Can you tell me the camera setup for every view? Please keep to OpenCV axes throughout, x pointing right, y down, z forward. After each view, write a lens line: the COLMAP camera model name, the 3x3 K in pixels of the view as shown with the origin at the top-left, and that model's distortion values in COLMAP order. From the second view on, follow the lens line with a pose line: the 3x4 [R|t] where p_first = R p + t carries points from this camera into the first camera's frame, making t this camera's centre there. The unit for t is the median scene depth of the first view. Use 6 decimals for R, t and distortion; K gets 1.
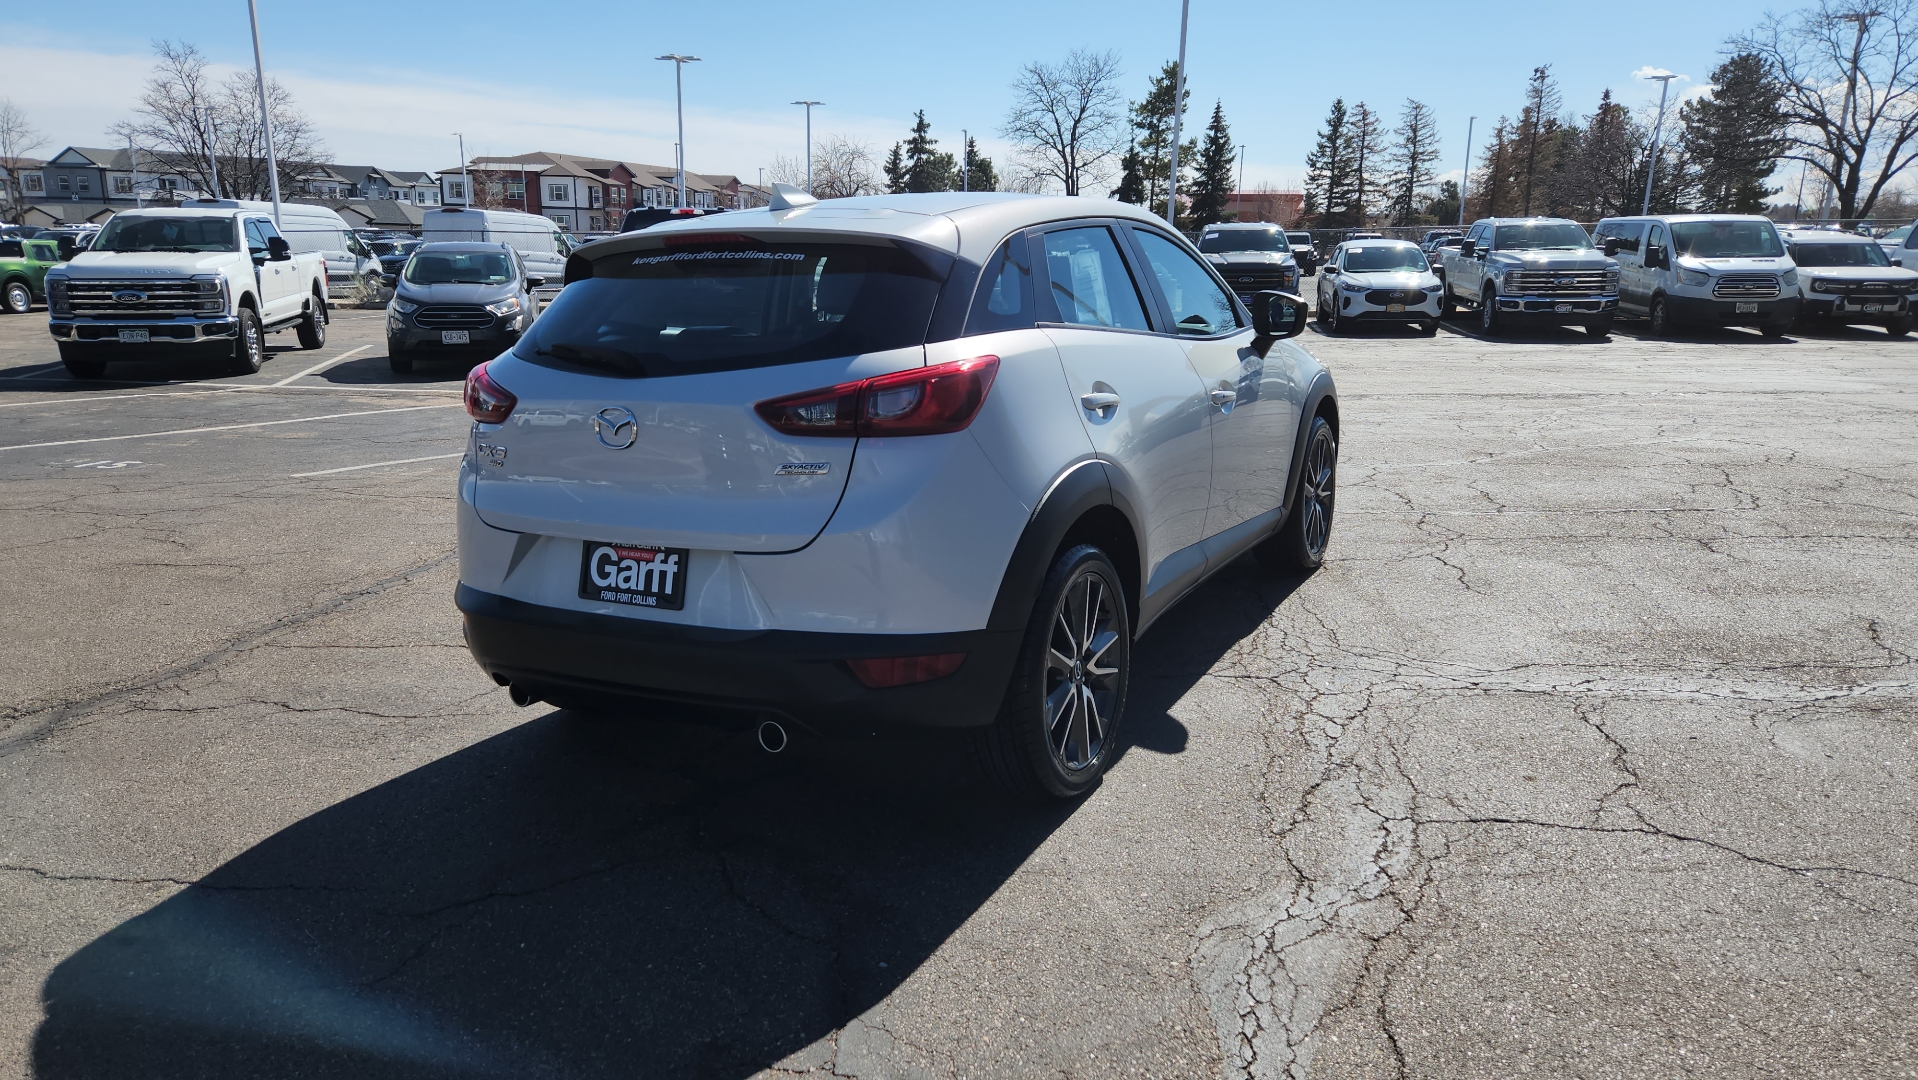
lens RADIAL K [[1278.0, 0, 922.9], [0, 1278.0, 544.7], [0, 0, 1]] dist [0.071353, -0.059011]
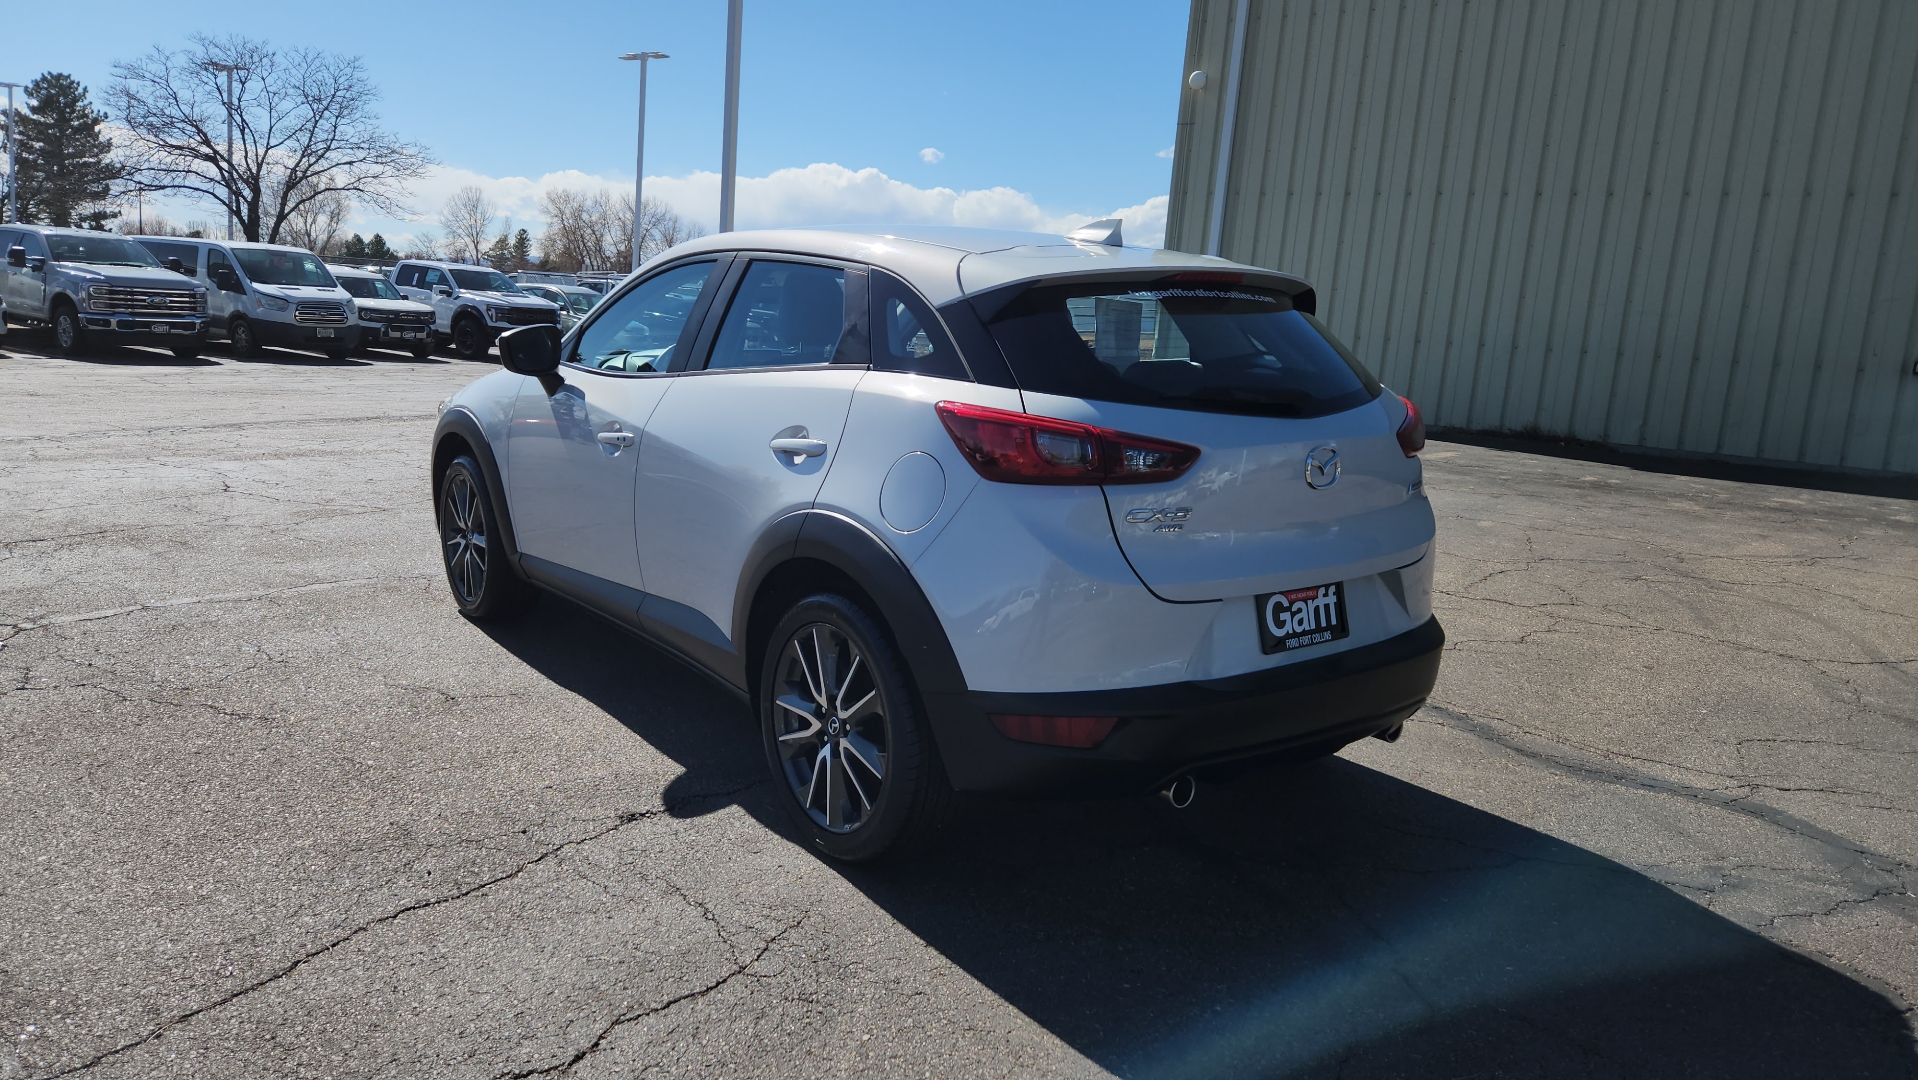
lens RADIAL K [[1275.3, 0, 916.5], [0, 1275.3, 530.2], [0, 0, 1]] dist [0.072297, -0.058109]
pose [[0.406886, -0.124388, 0.904970, -0.065441], [0.147145, 0.986673, 0.069460, -0.008163], [-0.901550, 0.104899, 0.419767, 0.045149]]
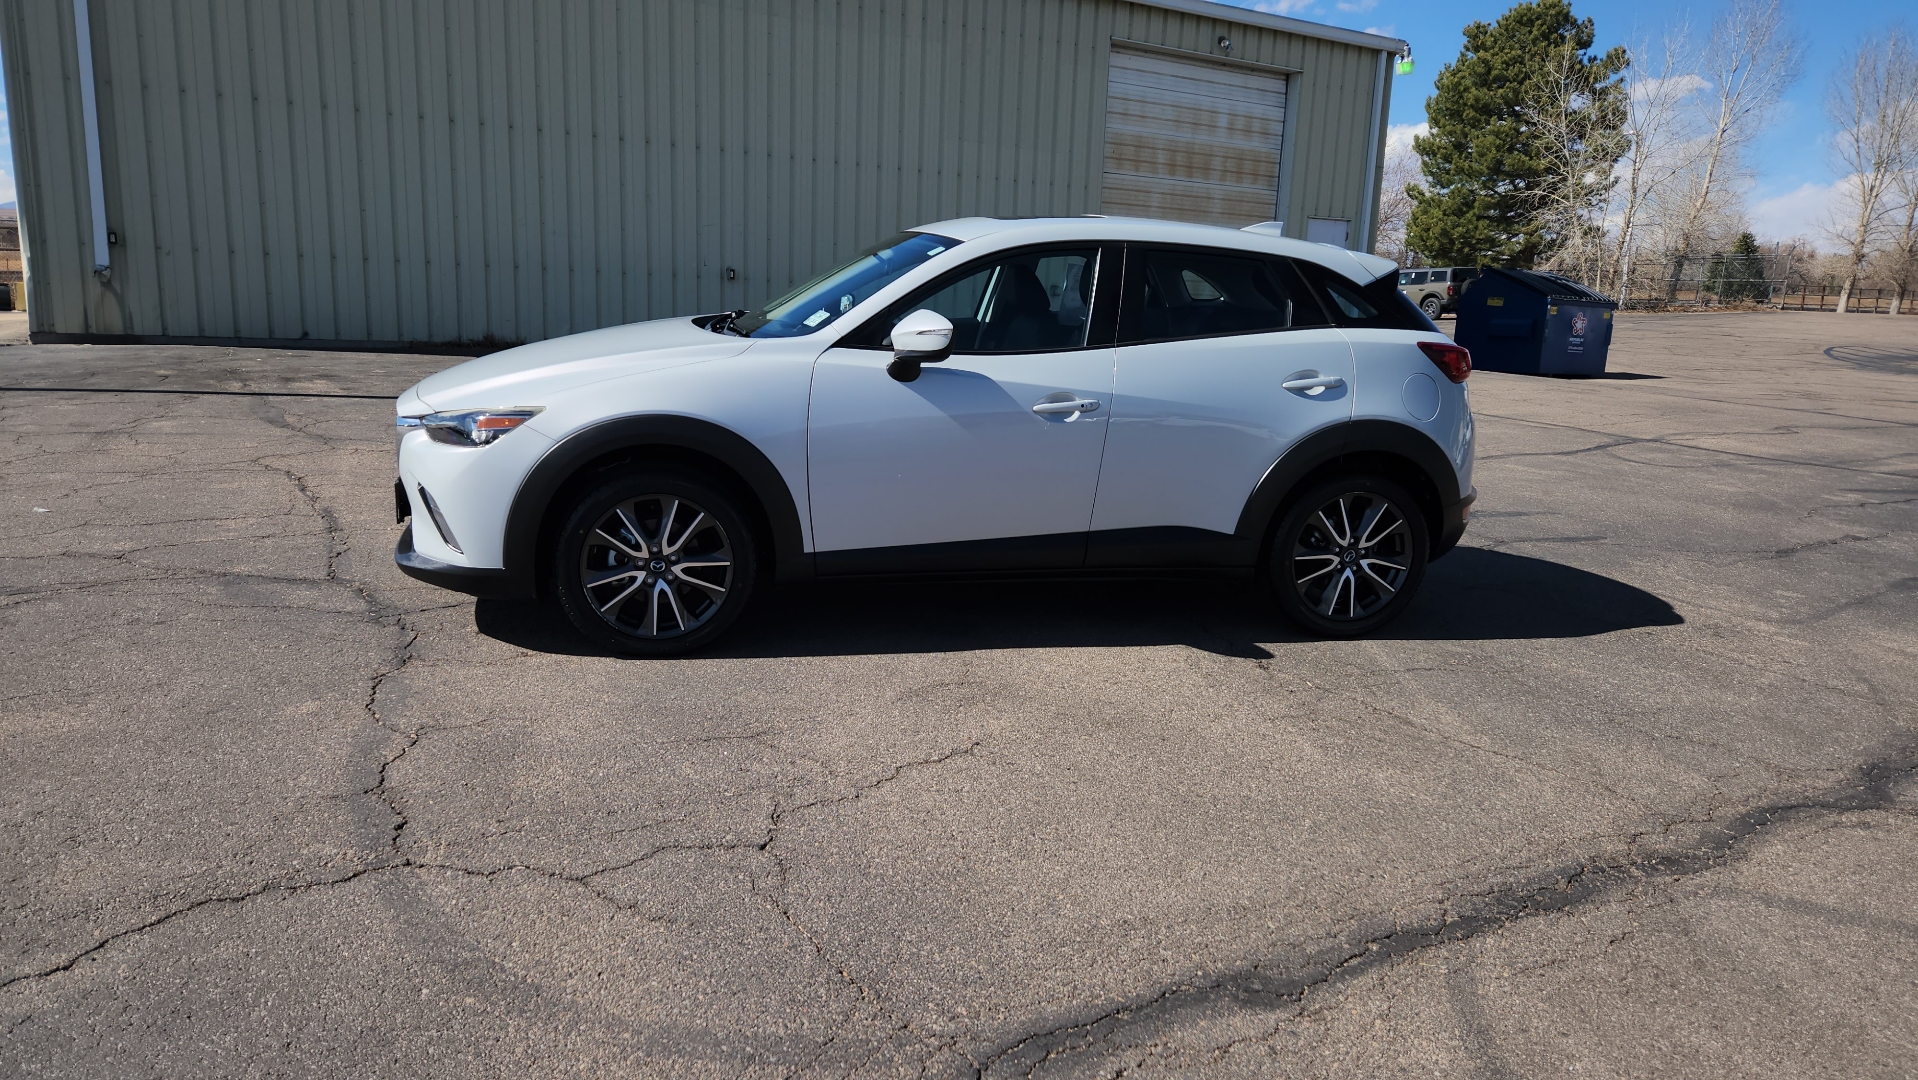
lens RADIAL K [[1272.3, 0, 918.1], [0, 1272.3, 562.8], [0, 0, 1]] dist [0.072541, -0.058565]
pose [[-0.668352, -0.176551, 0.722590, -0.062009], [0.137563, 0.925332, 0.353324, -0.030818], [-0.731015, 0.335546, -0.594160, 0.144599]]
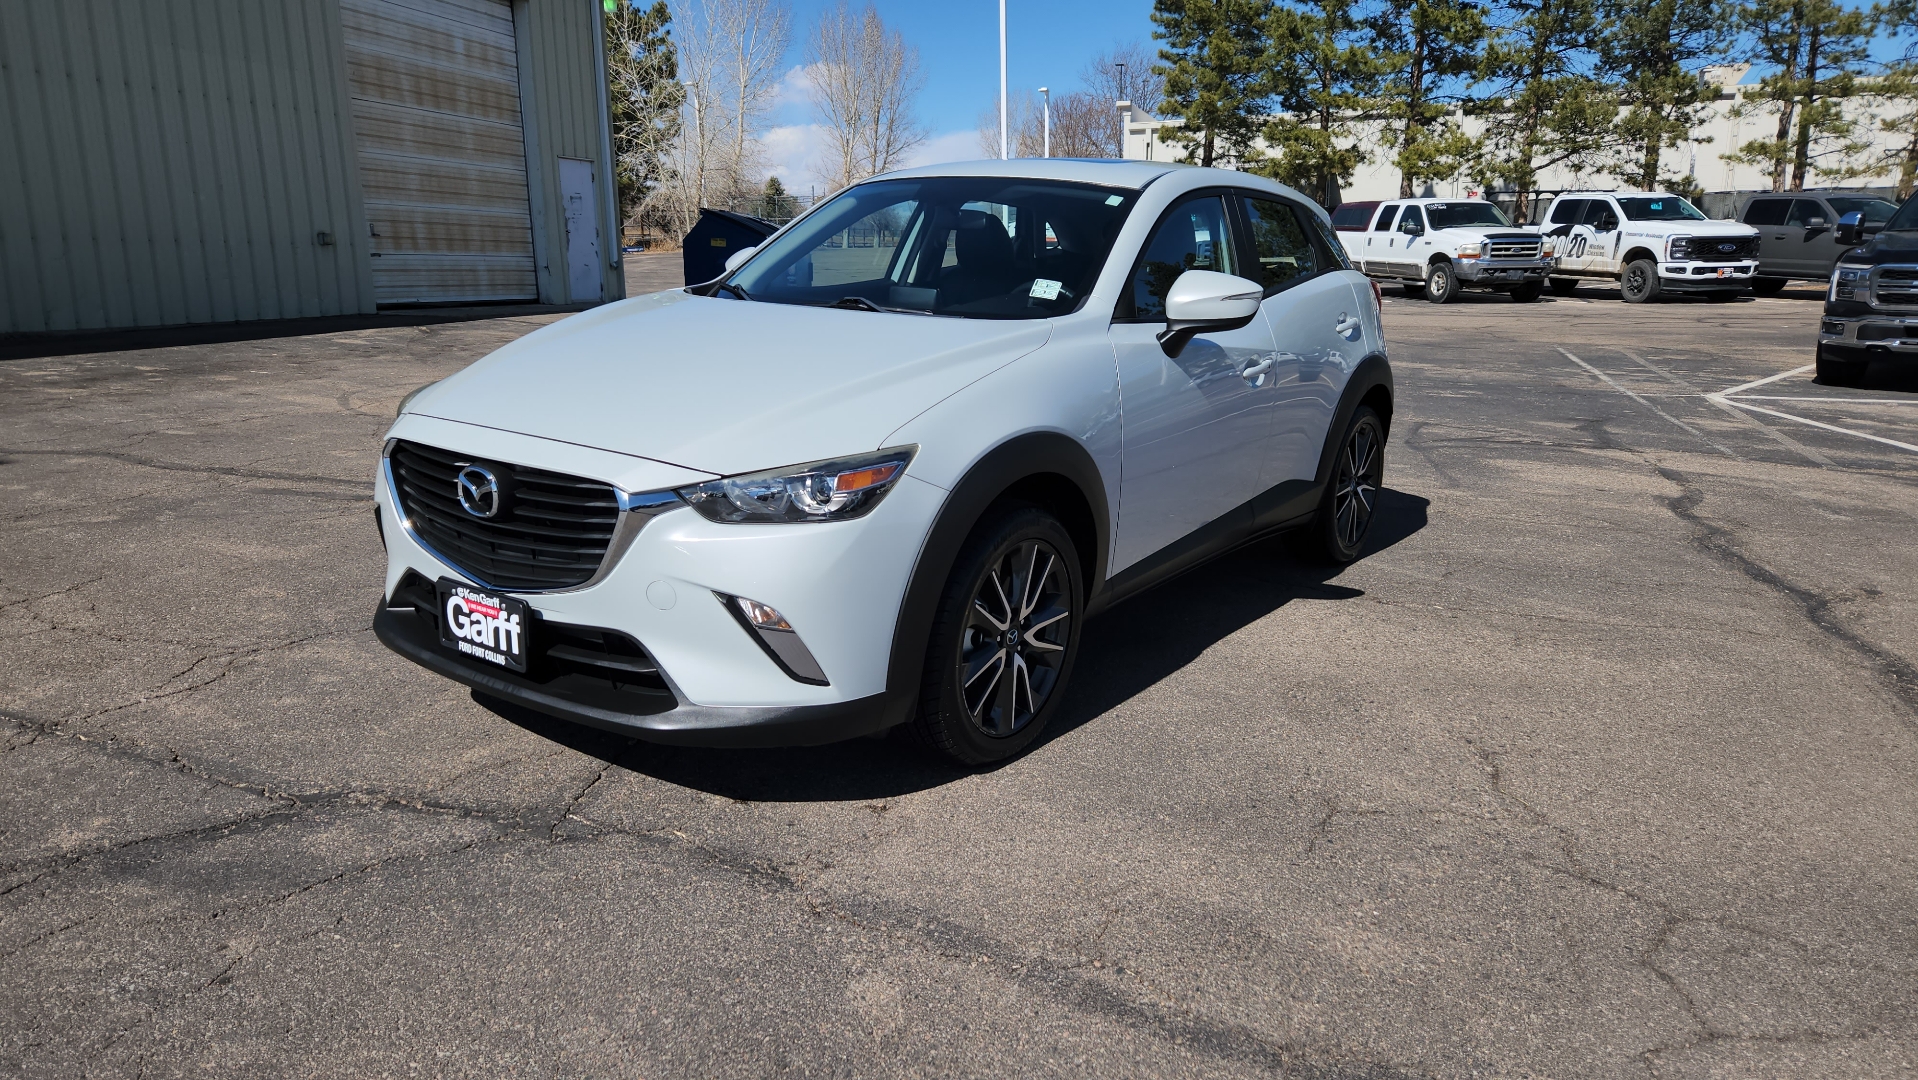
lens RADIAL K [[1275.0, 0, 932.8], [0, 1275.0, 557.2], [0, 0, 1]] dist [0.074608, -0.059928]
pose [[-0.992730, -0.026798, 0.117339, 0.000001], [0.028981, 0.892996, 0.449130, -0.034402], [-0.116819, 0.449266, -0.885728, 0.159426]]
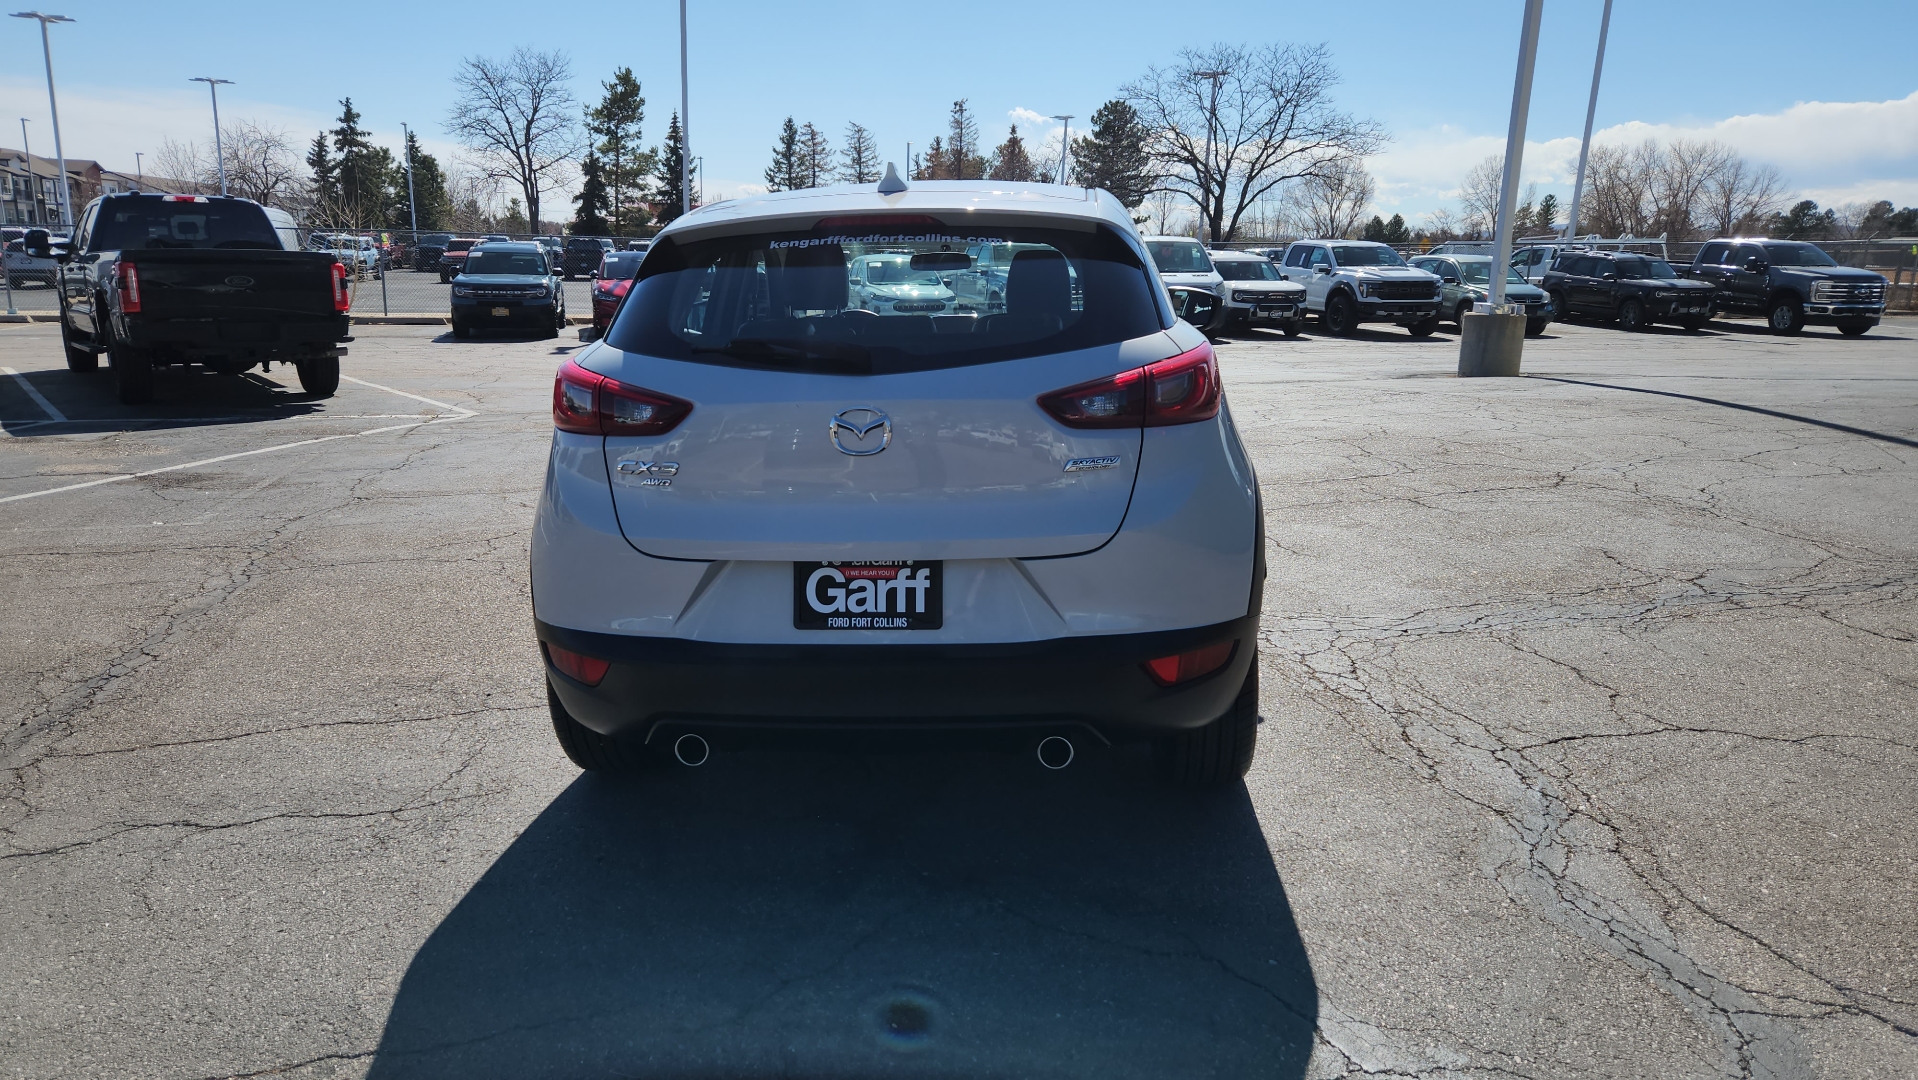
lens RADIAL K [[1275.0, 0, 932.8], [0, 1275.0, 557.2], [0, 0, 1]] dist [0.074608, -0.059928]
pose [[0.912702, -0.081556, 0.400405, -0.028619], [0.080666, 0.996558, 0.019110, -0.000883], [-0.400585, 0.014857, 0.916139, 0.009130]]
